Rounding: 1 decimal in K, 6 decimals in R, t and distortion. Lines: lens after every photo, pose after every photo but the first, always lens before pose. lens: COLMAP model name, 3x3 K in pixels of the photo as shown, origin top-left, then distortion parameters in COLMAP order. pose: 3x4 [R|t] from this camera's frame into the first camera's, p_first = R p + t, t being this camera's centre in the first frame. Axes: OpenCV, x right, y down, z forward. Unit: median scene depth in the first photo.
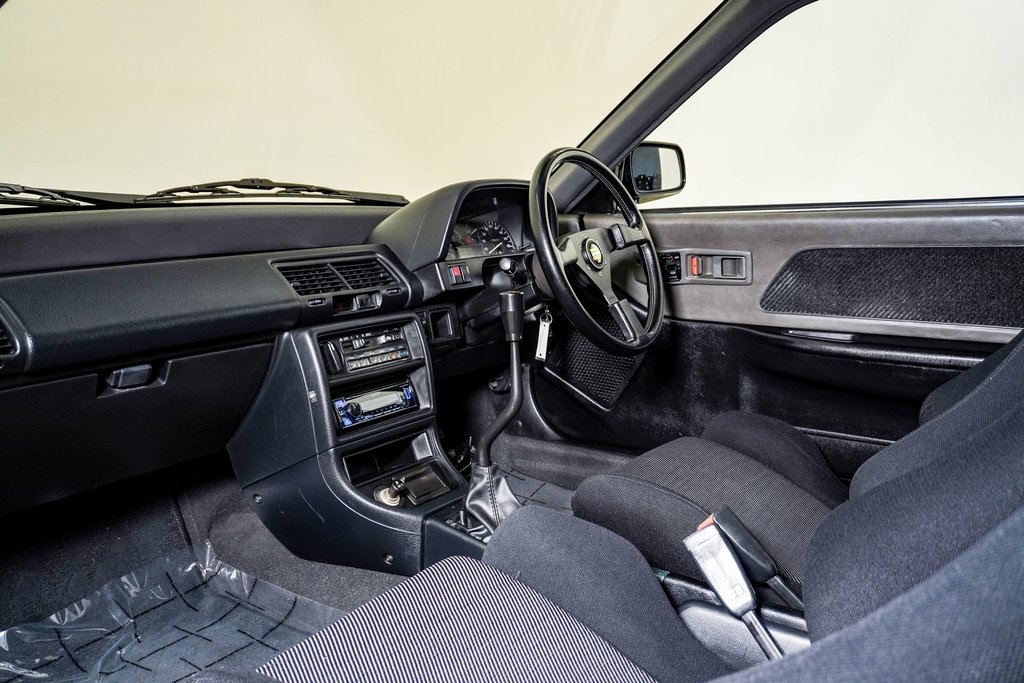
lens RADIAL K [[881.8, 0, 507.3], [0, 881.8, 339.9], [0, 0, 1]] dist [-0.049593, -0.010238]
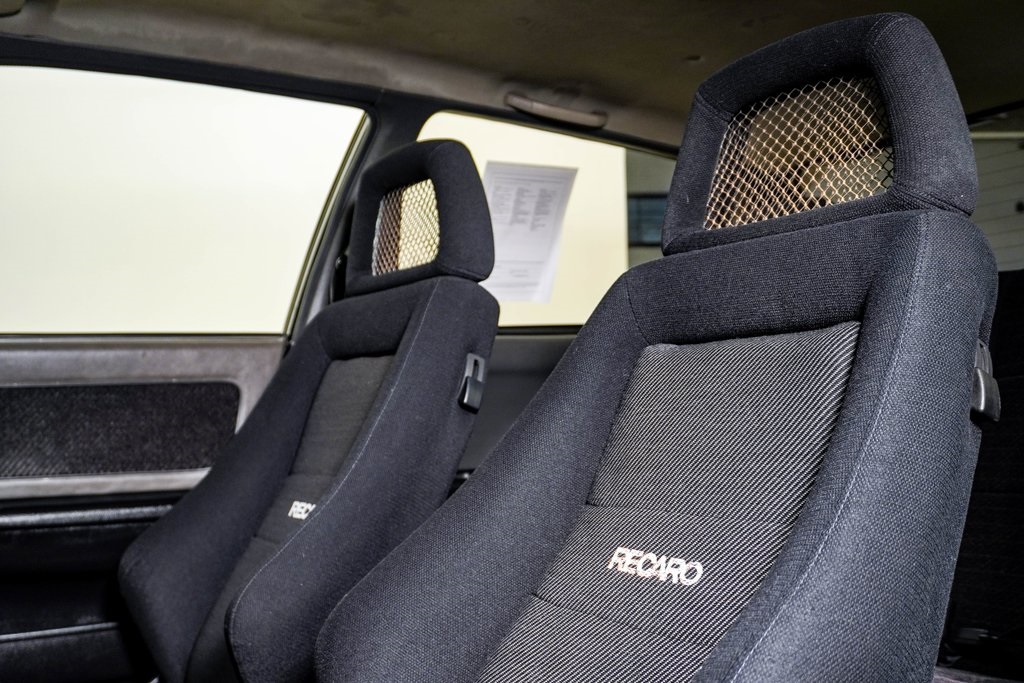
lens RADIAL K [[1074.8, 0, 514.1], [0, 1074.8, 342.8], [0, 0, 1]] dist [0.013178, 0.000000]
pose [[0.359110, 0.070327, 0.930642, -0.337948], [0.170106, 0.975522, -0.139358, 0.071130], [-0.917662, 0.208353, 0.338356, 0.248093]]
